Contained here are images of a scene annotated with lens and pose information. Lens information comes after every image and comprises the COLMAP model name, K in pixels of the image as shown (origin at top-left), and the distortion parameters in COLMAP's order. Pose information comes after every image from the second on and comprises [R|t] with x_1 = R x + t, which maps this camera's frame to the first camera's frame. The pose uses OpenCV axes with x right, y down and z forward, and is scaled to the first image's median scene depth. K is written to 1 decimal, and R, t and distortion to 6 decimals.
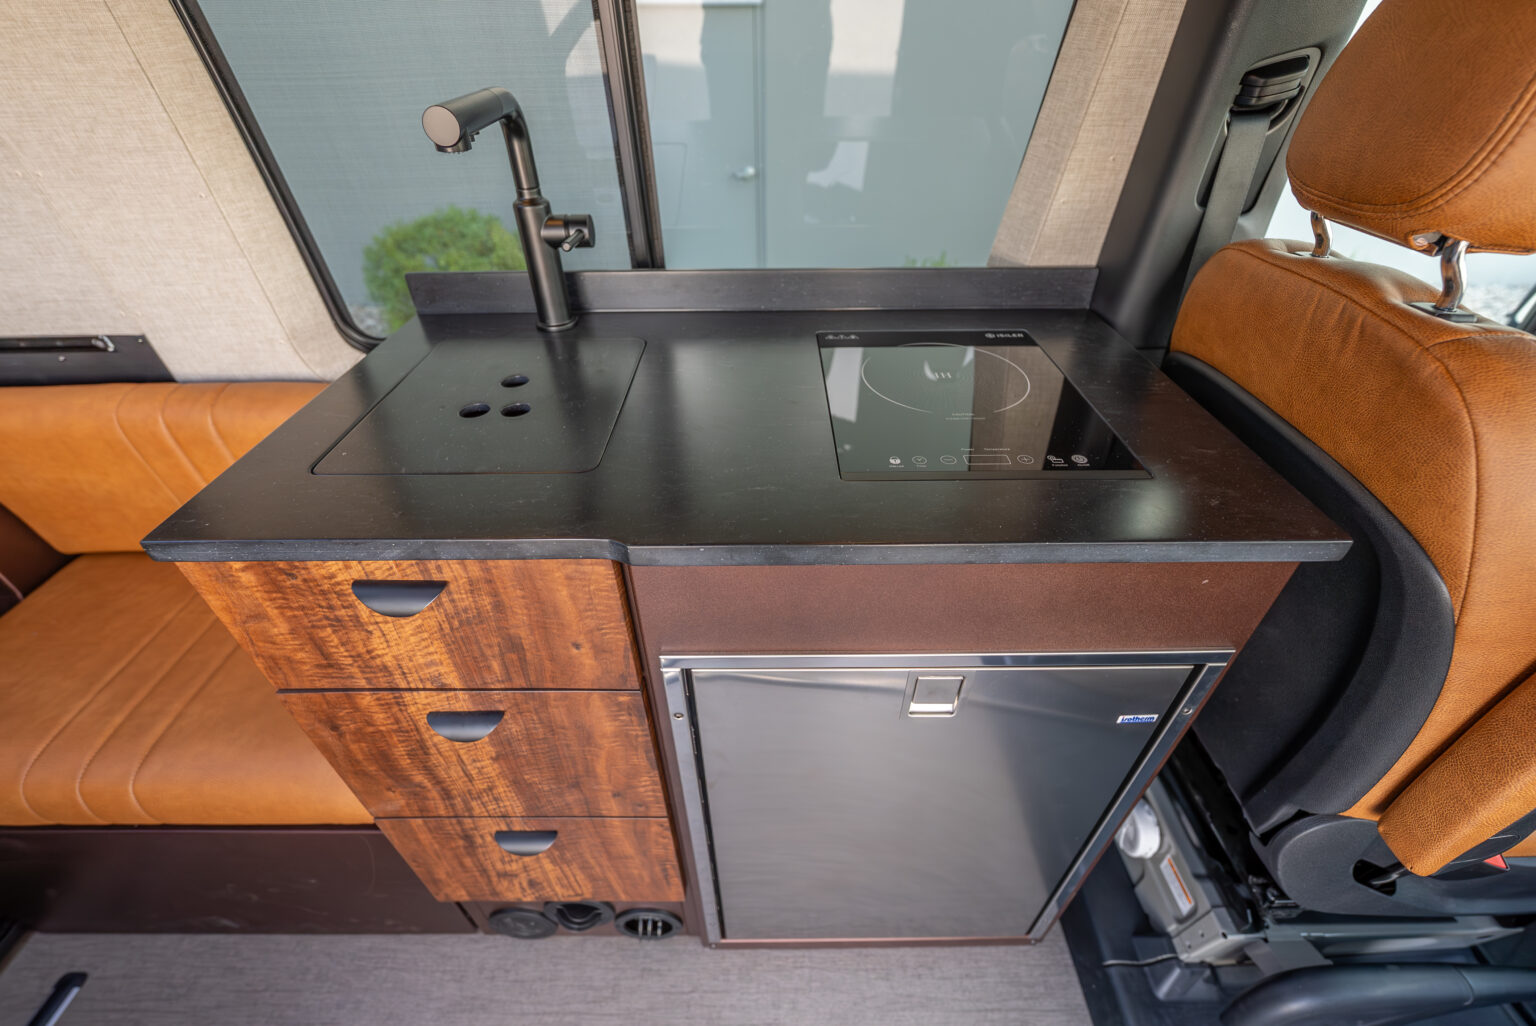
lens RADIAL K [[626.1, 0, 768.0], [0, 626.1, 513.0], [0, 0, 1]] dist [-0.022582, 0.003402]
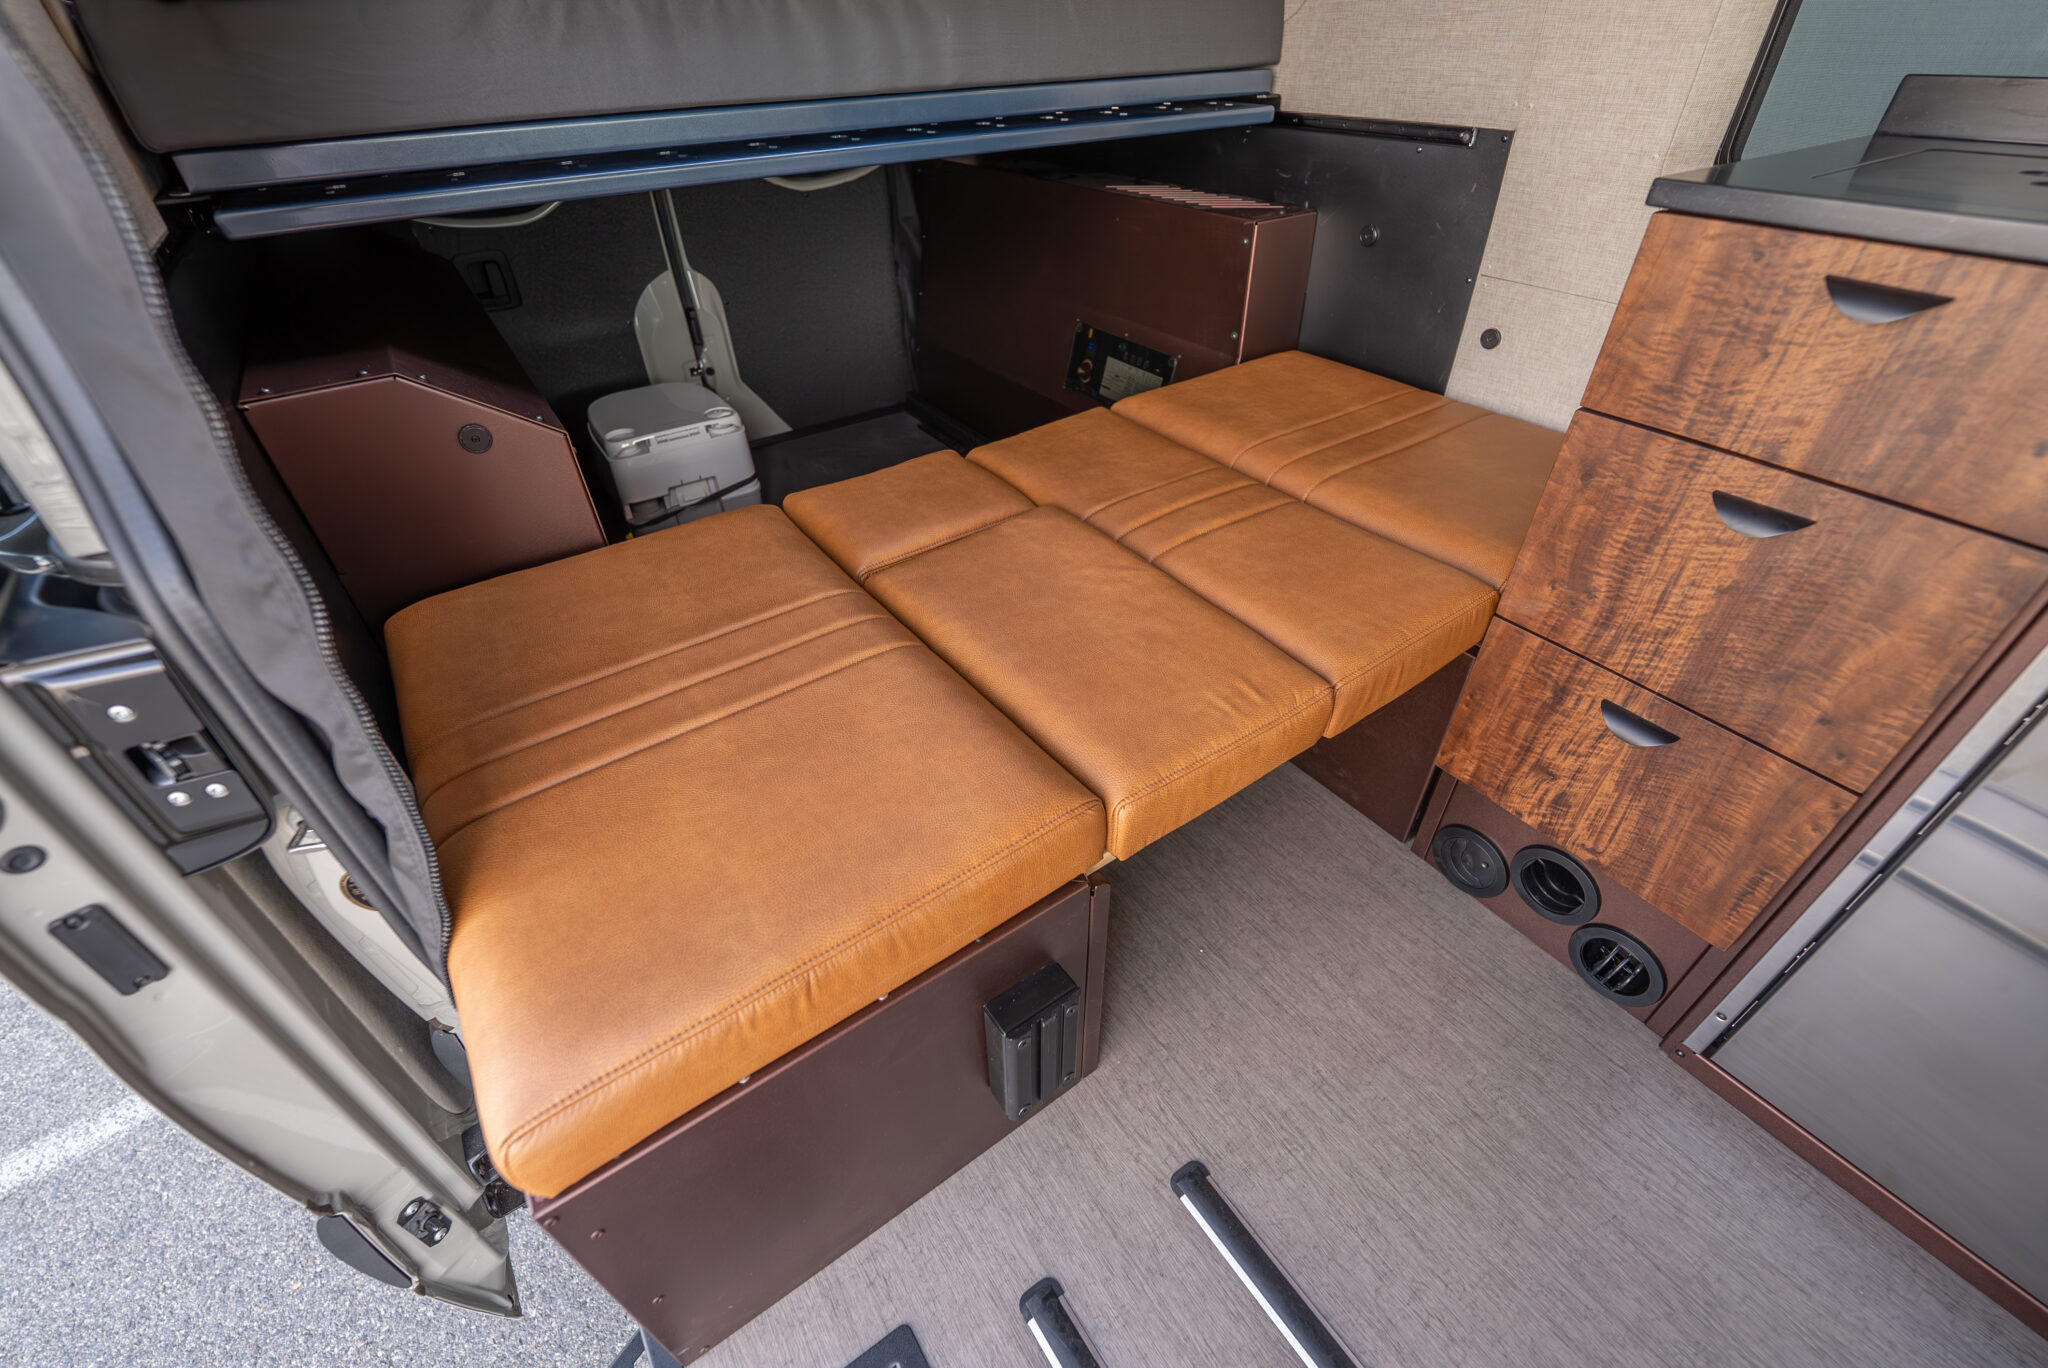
lens RADIAL K [[834.7, 0, 1024.0], [0, 834.7, 684.0], [0, 0, 1]] dist [-0.022582, 0.003402]
pose [[0.556873, 0.516886, -0.650170, -0.144035], [-0.488693, 0.836843, 0.246725, 0.589075], [0.671619, 0.180339, 0.718614, -0.378231]]
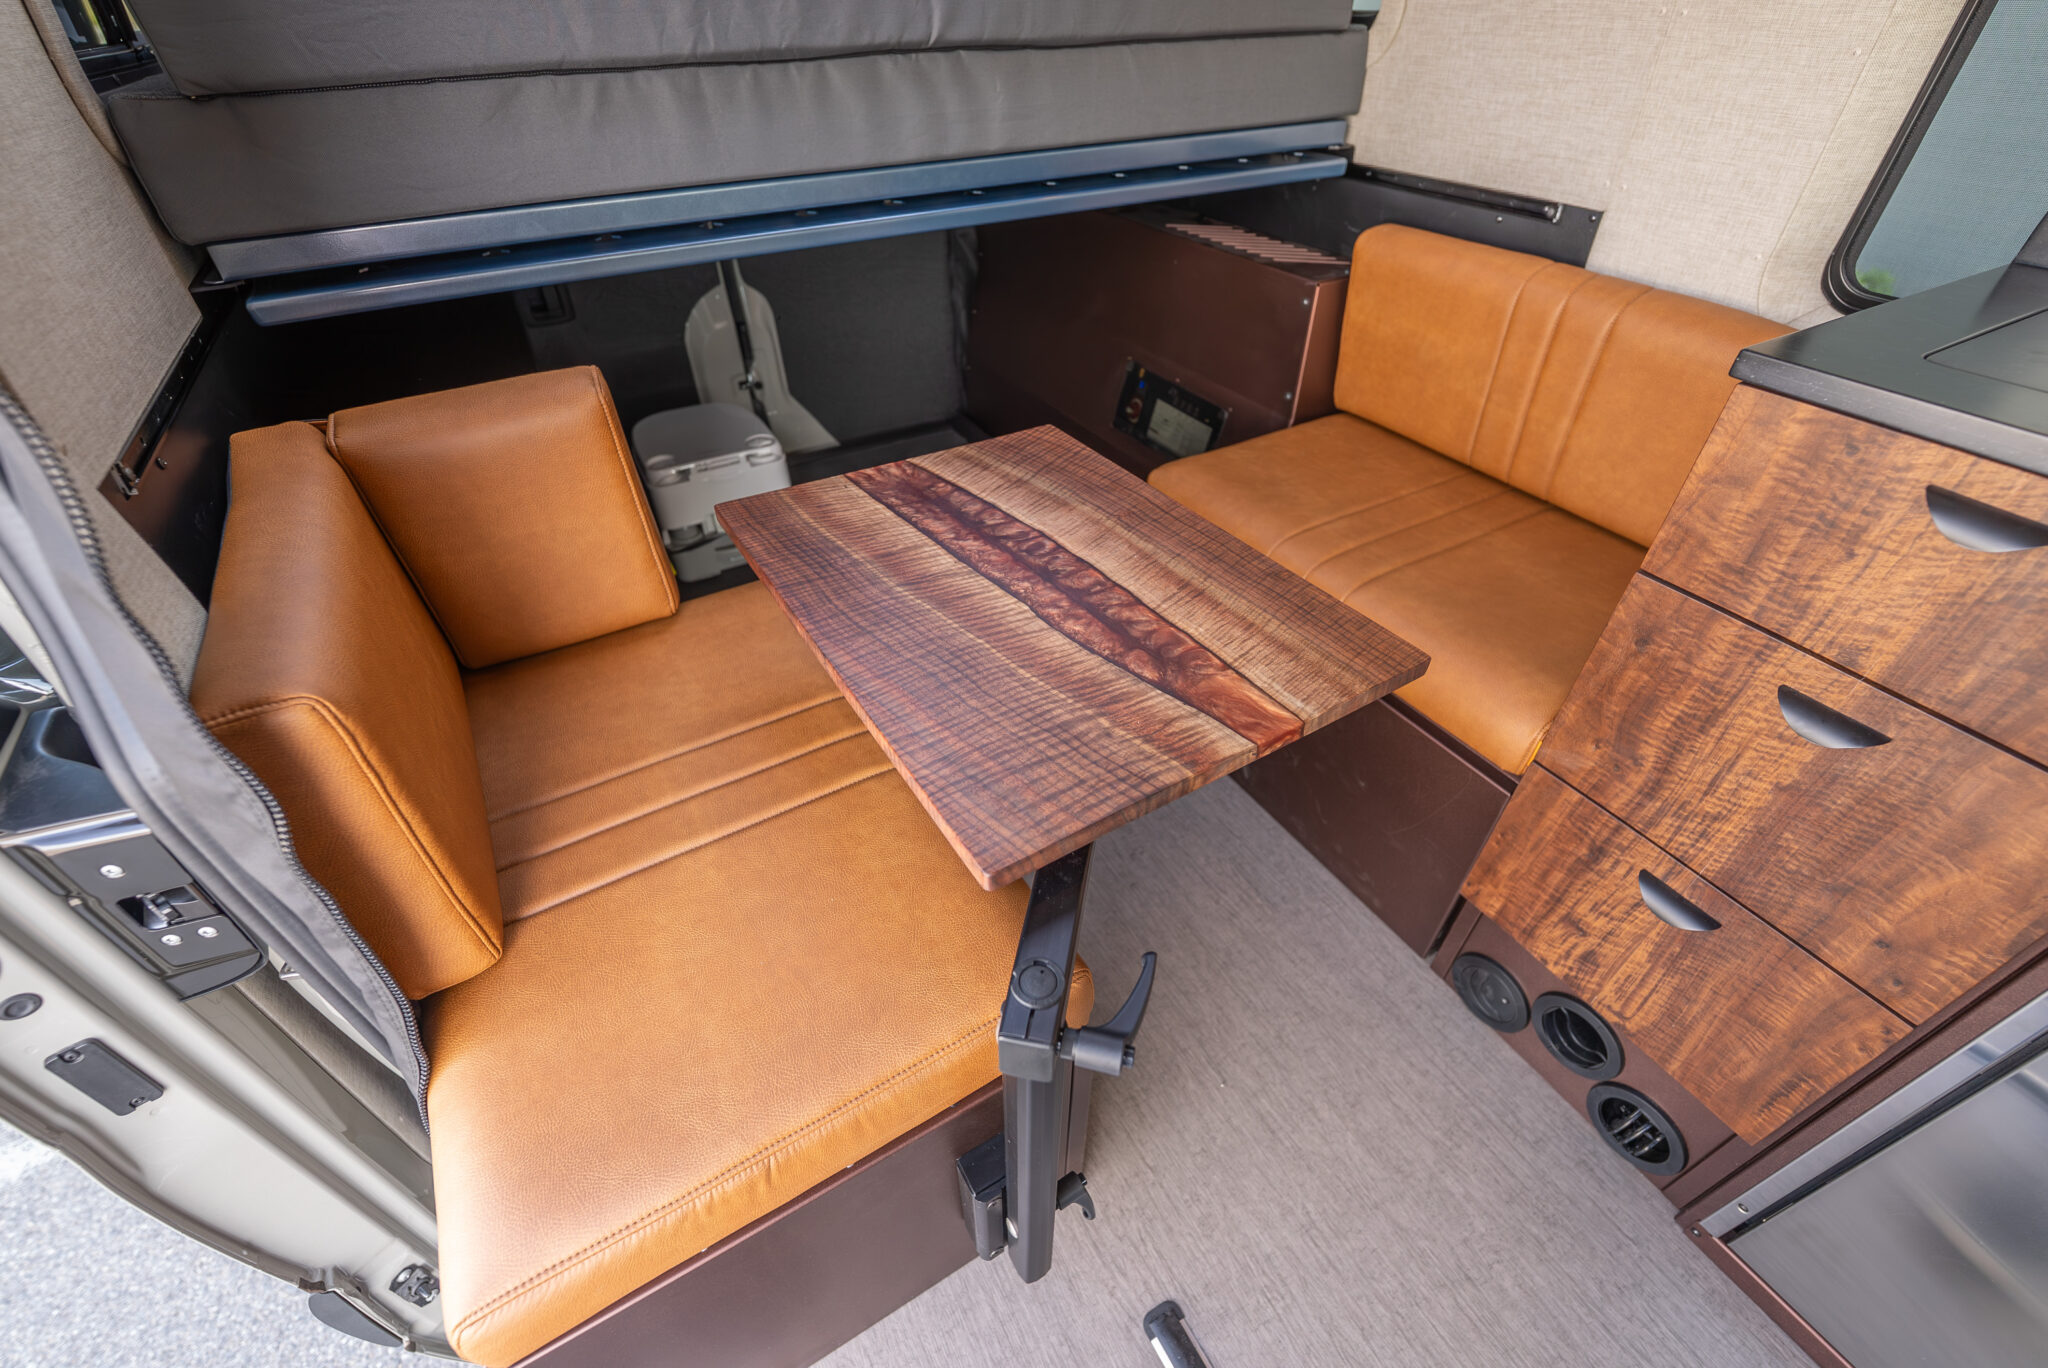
lens RADIAL K [[838.1, 0, 1021.4], [0, 838.1, 685.5], [0, 0, 1]] dist [-0.023755, 0.003927]
pose [[0.484645, 0.568368, -0.664889, -0.241179], [-0.522805, 0.797632, 0.300763, 0.408175], [0.701280, 0.201844, 0.683714, -0.358998]]
